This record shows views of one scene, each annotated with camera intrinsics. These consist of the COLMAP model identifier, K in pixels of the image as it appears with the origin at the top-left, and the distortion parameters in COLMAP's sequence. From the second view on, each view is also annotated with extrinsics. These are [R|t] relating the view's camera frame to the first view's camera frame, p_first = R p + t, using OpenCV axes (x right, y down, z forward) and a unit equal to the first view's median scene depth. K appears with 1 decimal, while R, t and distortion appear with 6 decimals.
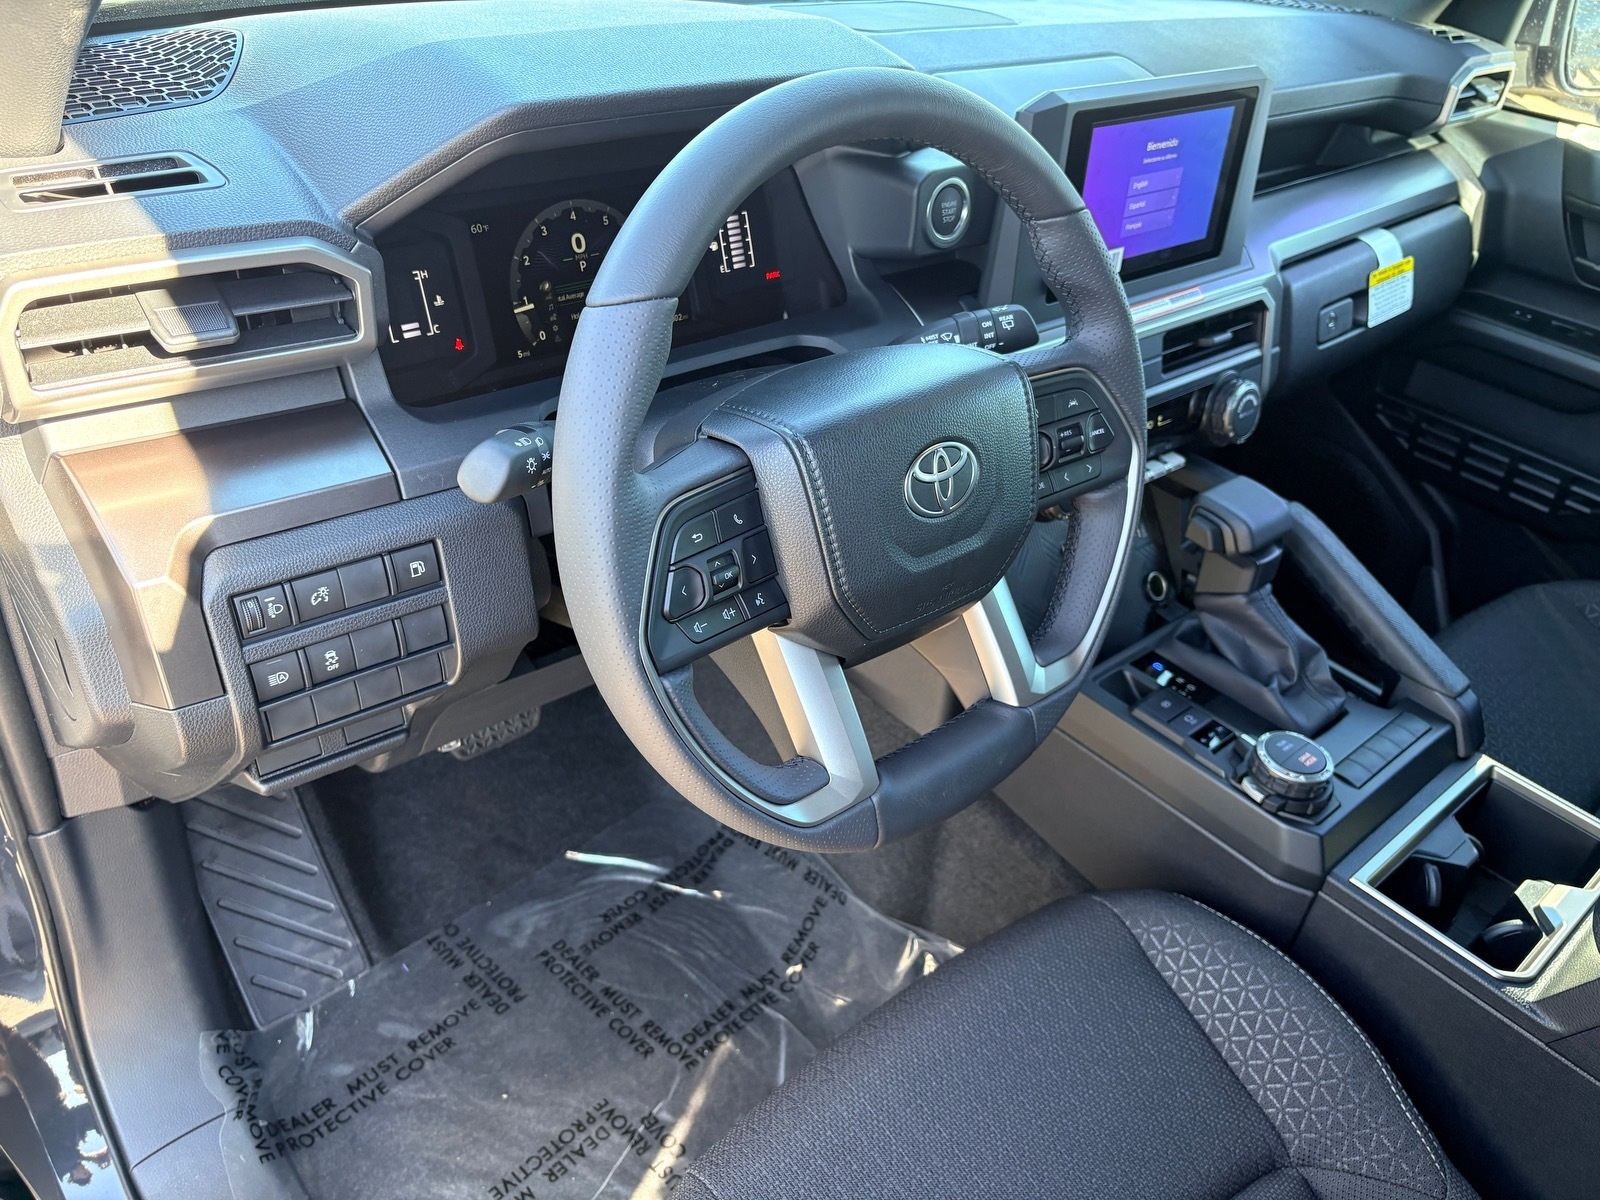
lens RADIAL K [[1224.9, 0, 800.0], [0, 1224.9, 600.0], [0, 0, 1]] dist [0.002471, -0.000530]
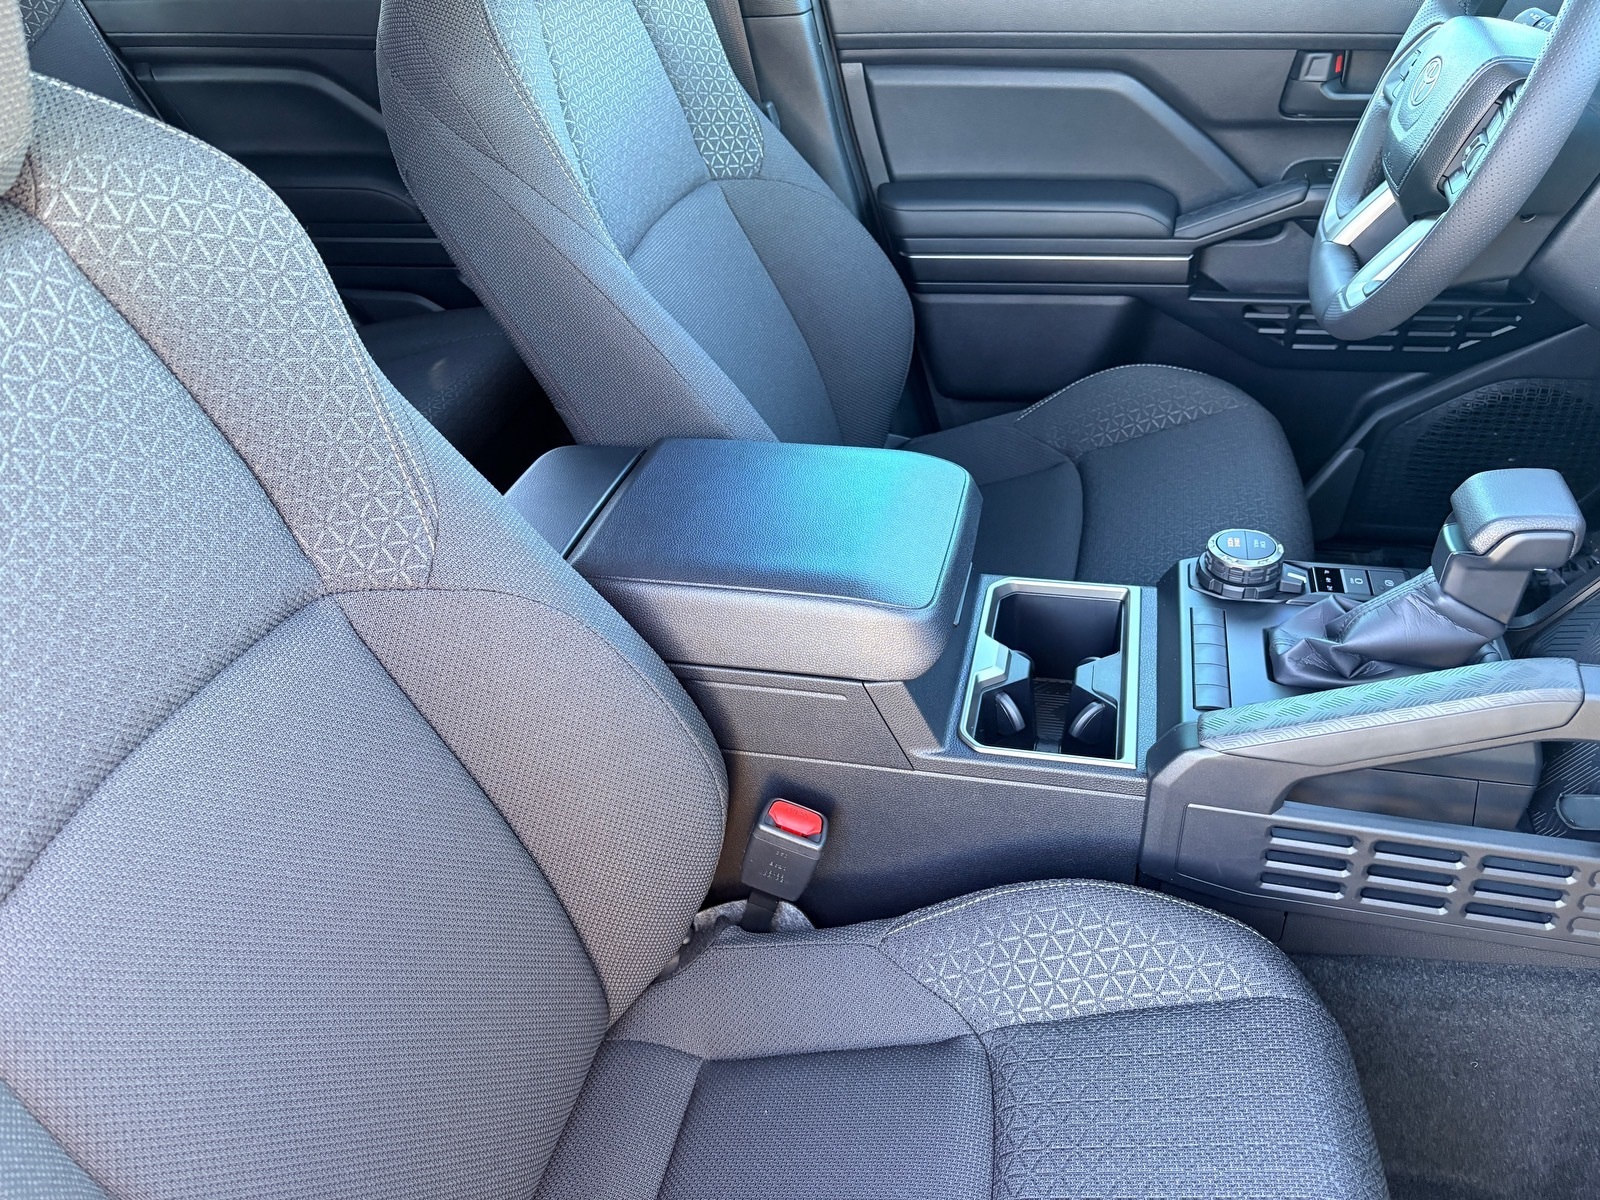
lens RADIAL K [[1224.9, 0, 800.0], [0, 1224.9, 600.0], [0, 0, 1]] dist [0.002471, -0.000530]
pose [[-0.825028, 0.288576, -0.485852, 1.168351], [-0.325706, 0.459757, 0.826159, -0.559335], [0.461784, 0.839850, -0.285321, 1.092045]]
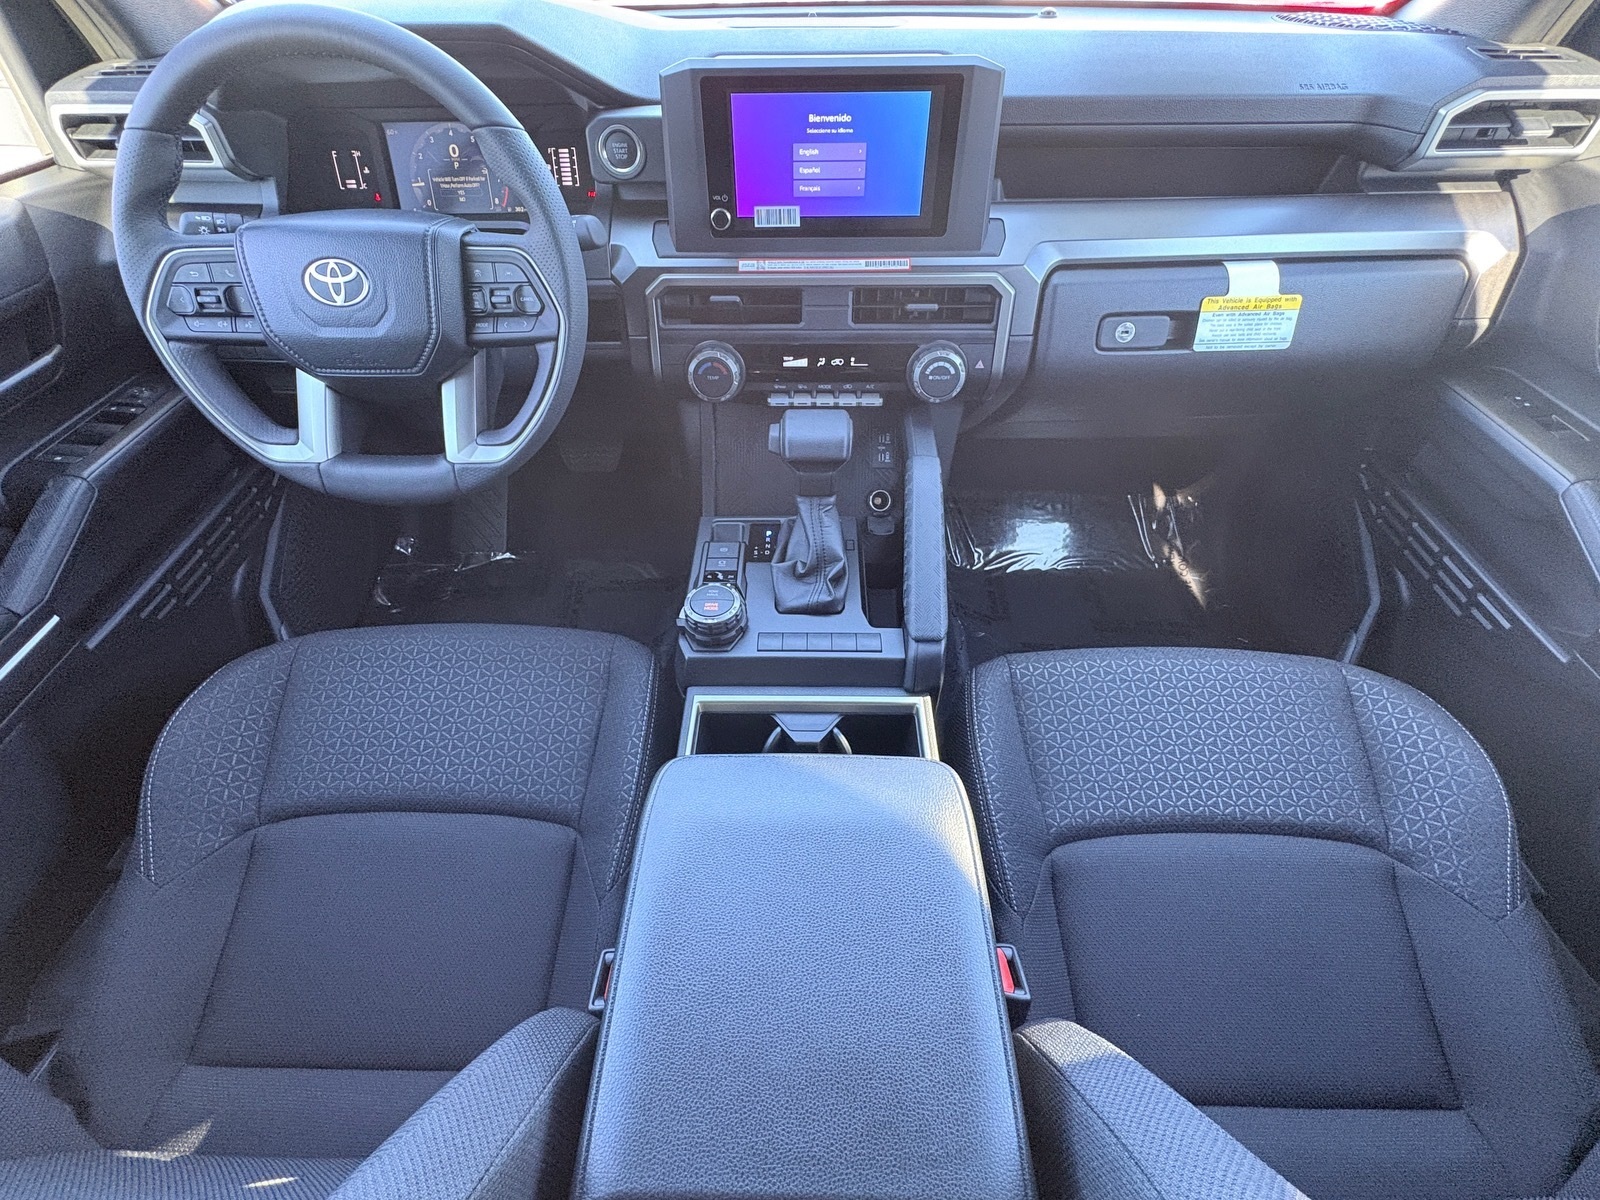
lens RADIAL K [[727.8, 0, 781.7], [0, 727.8, 596.4], [0, 0, 1]] dist [-0.001275, 0.000298]
pose [[0.732149, 0.402148, -0.549759, 0.845940], [-0.316412, 0.915541, 0.248331, -0.096431], [0.603192, -0.007865, 0.797557, 0.378128]]
